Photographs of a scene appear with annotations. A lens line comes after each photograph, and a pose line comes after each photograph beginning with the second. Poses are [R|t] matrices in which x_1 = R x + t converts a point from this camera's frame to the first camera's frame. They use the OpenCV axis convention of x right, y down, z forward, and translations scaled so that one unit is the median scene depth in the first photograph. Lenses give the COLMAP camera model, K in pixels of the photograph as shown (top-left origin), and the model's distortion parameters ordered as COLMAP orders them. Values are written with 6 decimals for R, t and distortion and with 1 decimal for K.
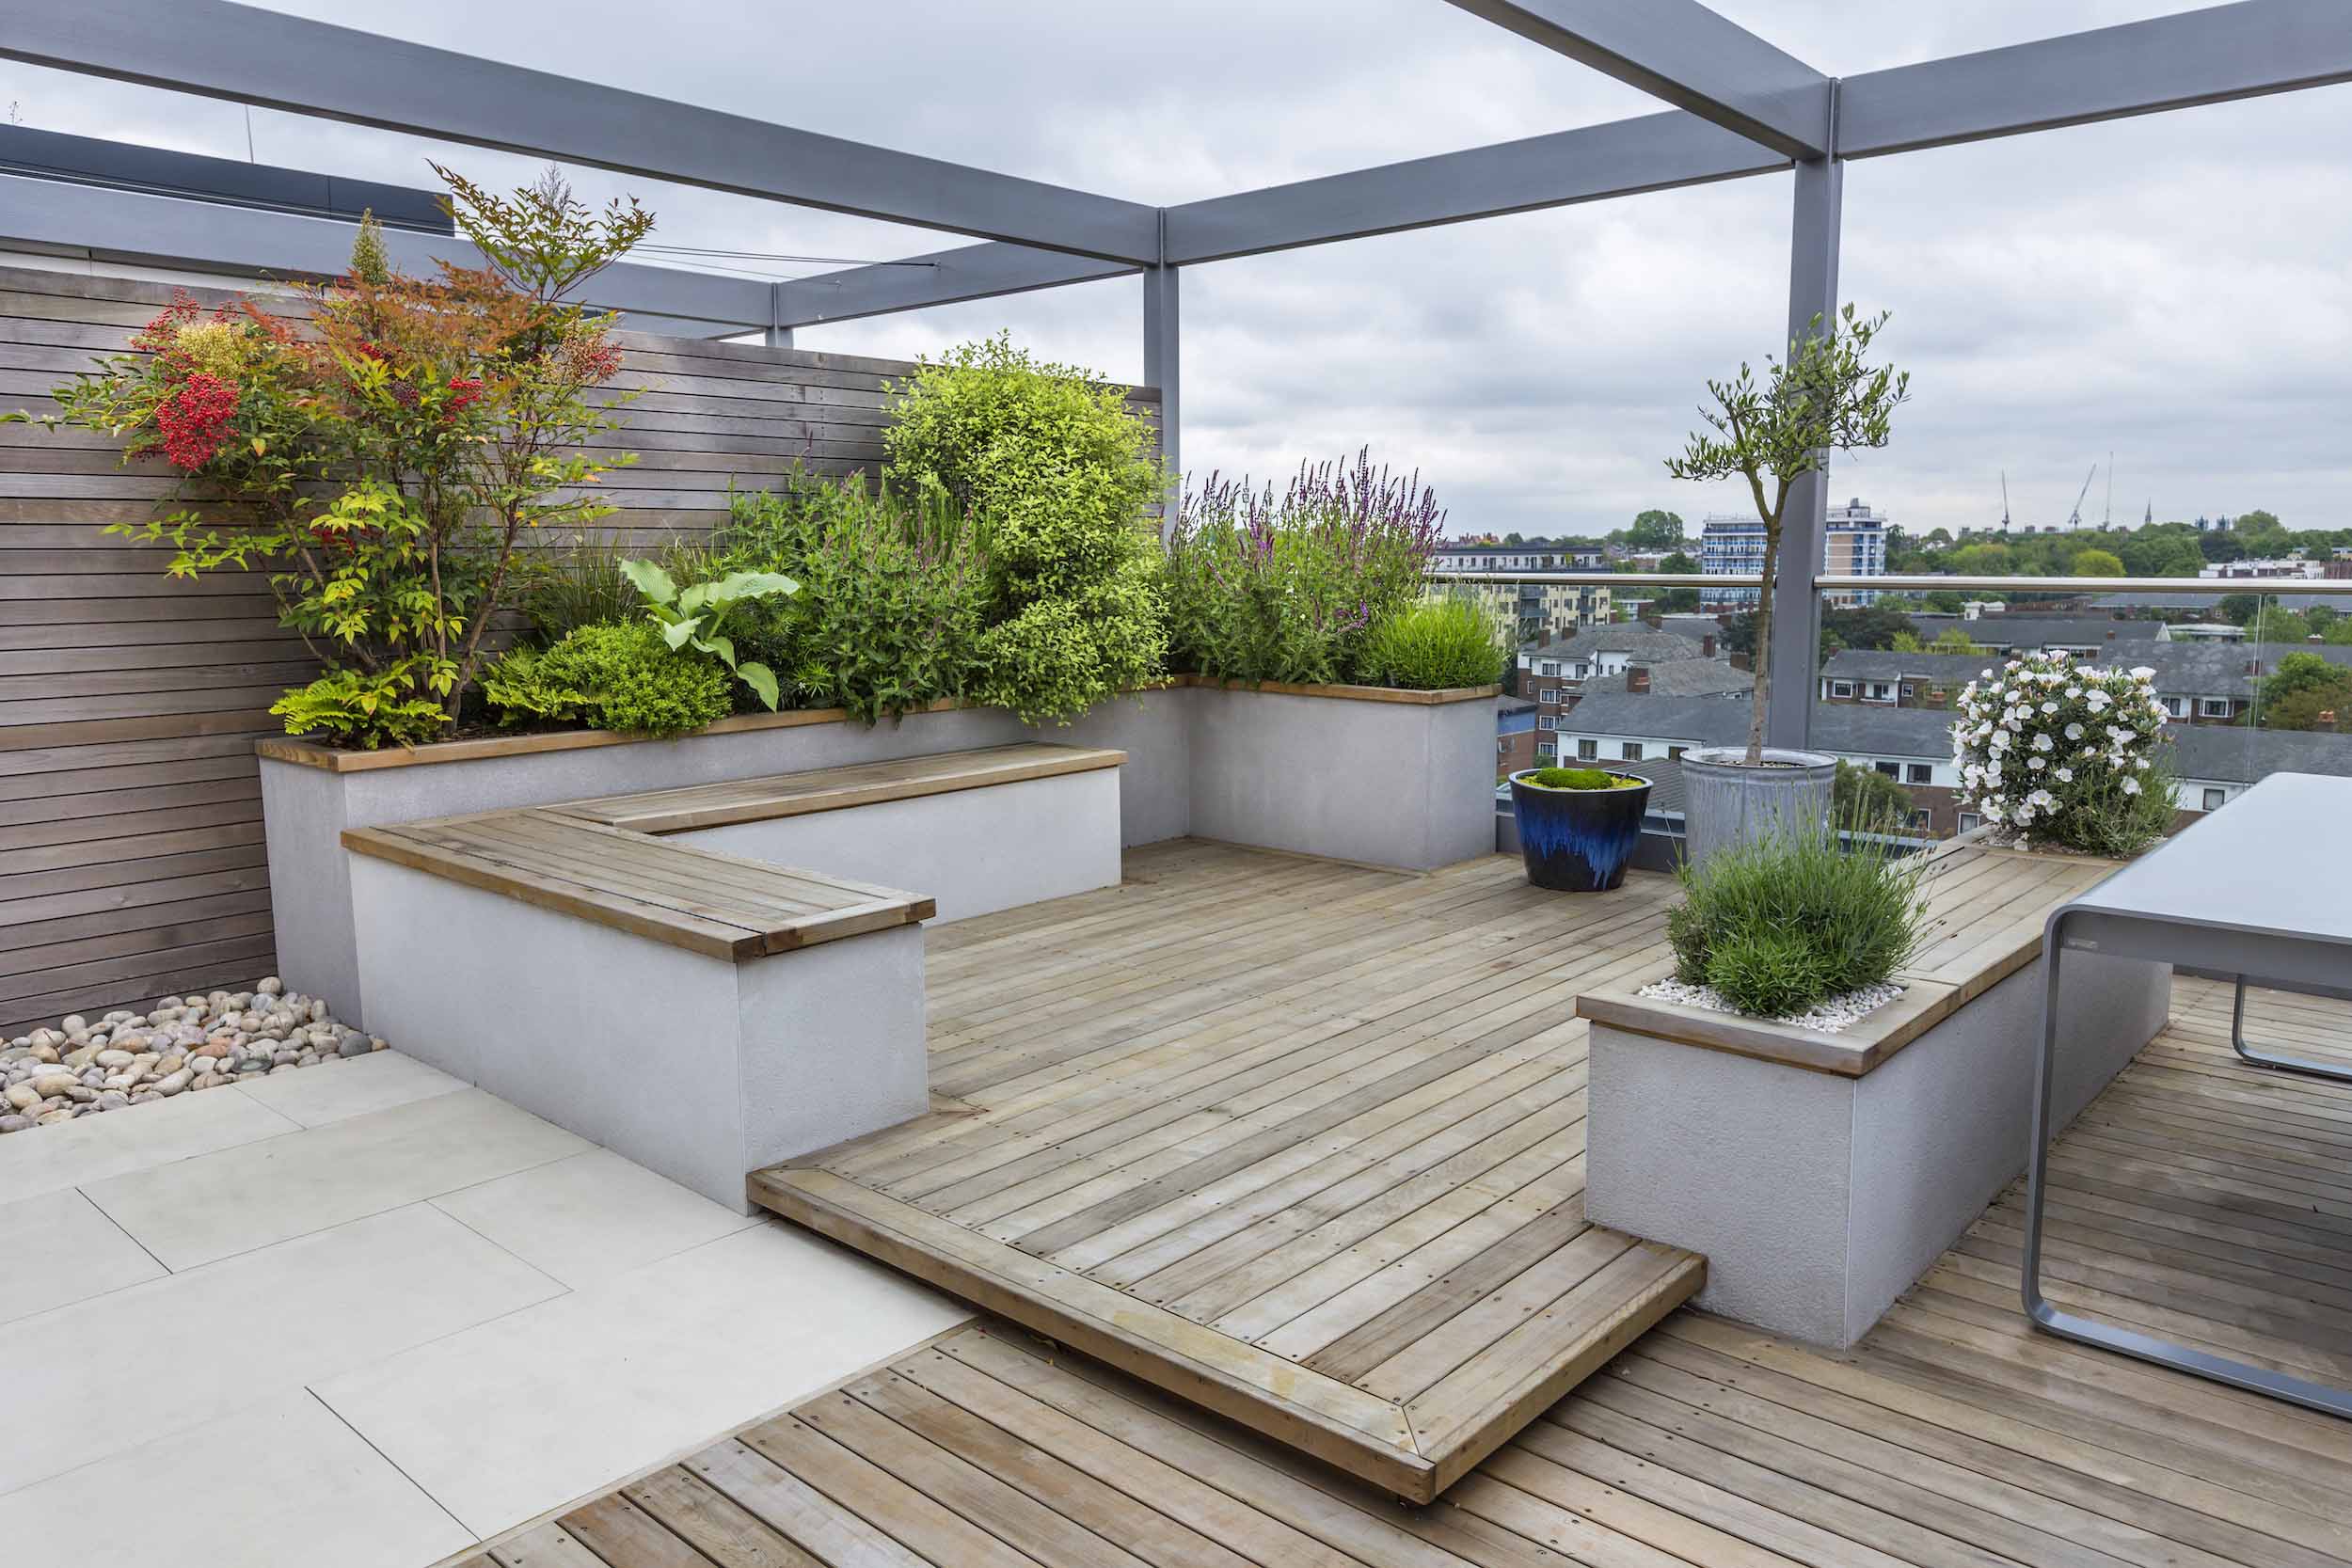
lens RADIAL K [[1626.5, 0, 1181.1], [0, 1626.5, 768.7], [0, 0, 1]] dist [0.002635, -0.008621]
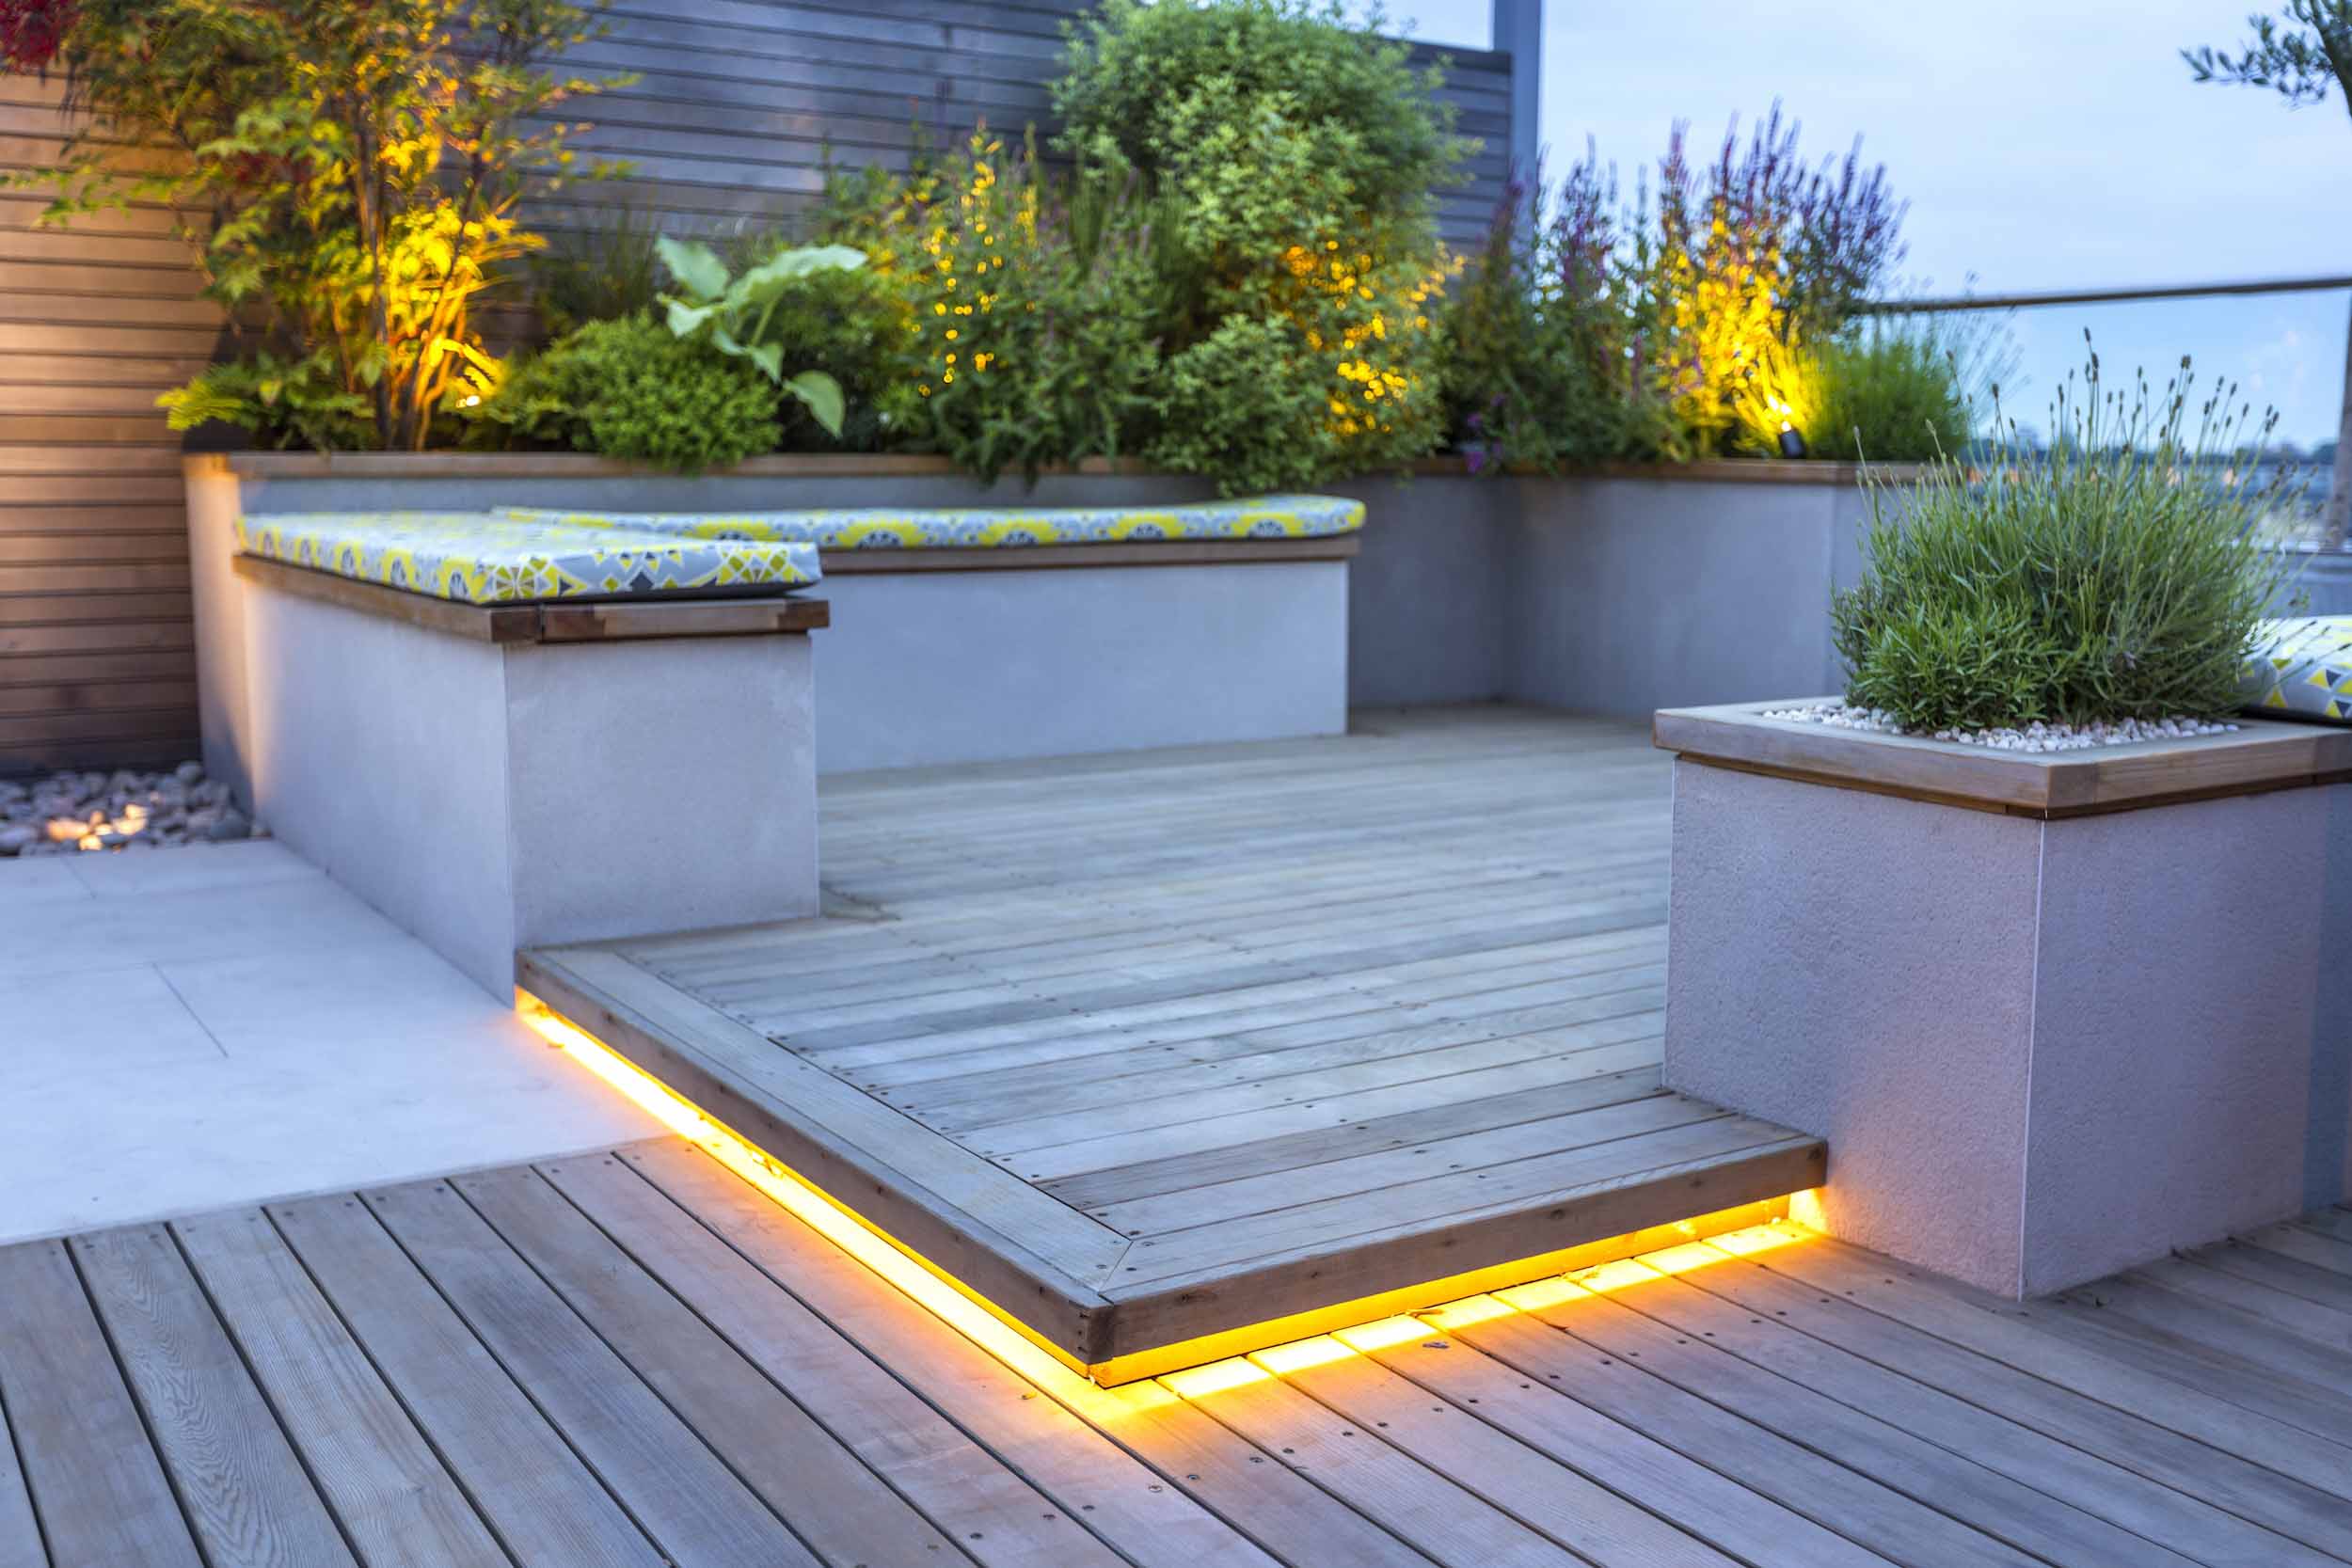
lens RADIAL K [[2244.3, 0, 1173.0], [0, 2244.3, 784.1], [0, 0, 1]] dist [-0.004501, 0.000000]
pose [[0.962917, 0.049230, -0.265268, 0.189823], [-0.046478, 0.998781, 0.016644, 0.104060], [0.265764, -0.003697, 0.964031, 0.091434]]
